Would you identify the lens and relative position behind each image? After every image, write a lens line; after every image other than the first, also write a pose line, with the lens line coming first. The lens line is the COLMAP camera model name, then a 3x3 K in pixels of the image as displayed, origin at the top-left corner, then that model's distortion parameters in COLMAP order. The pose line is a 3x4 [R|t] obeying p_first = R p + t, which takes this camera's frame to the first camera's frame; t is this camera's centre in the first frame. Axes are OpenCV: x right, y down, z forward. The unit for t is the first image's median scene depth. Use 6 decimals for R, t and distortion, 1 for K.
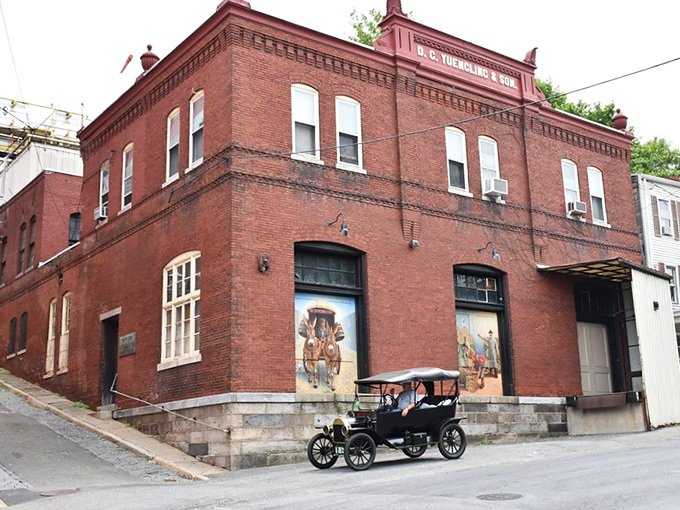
lens RADIAL K [[835.7, 0, 340.9], [0, 835.7, 257.0], [0, 0, 1]] dist [0.013677, 0.000000]
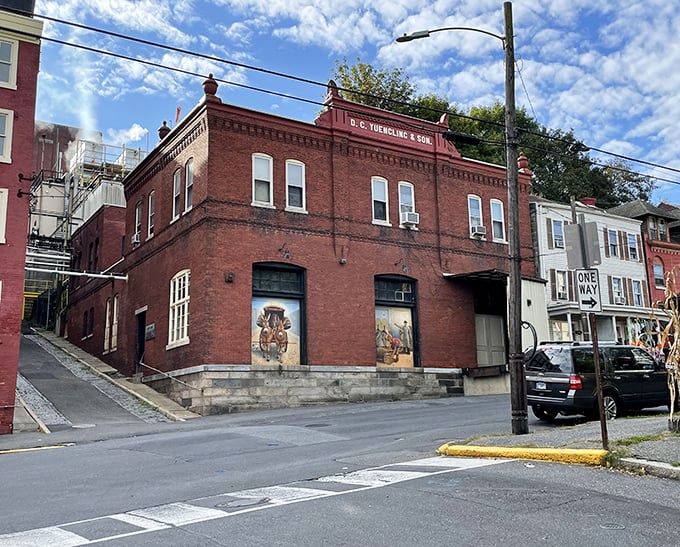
lens RADIAL K [[704.6, 0, 339.6], [0, 704.6, 271.2], [0, 0, 1]] dist [0.141377, 0.000000]
pose [[0.996449, -0.007486, -0.083864, 0.173279], [0.010121, 0.999467, 0.031038, -0.034618], [0.083587, -0.031777, 0.995994, -0.198429]]
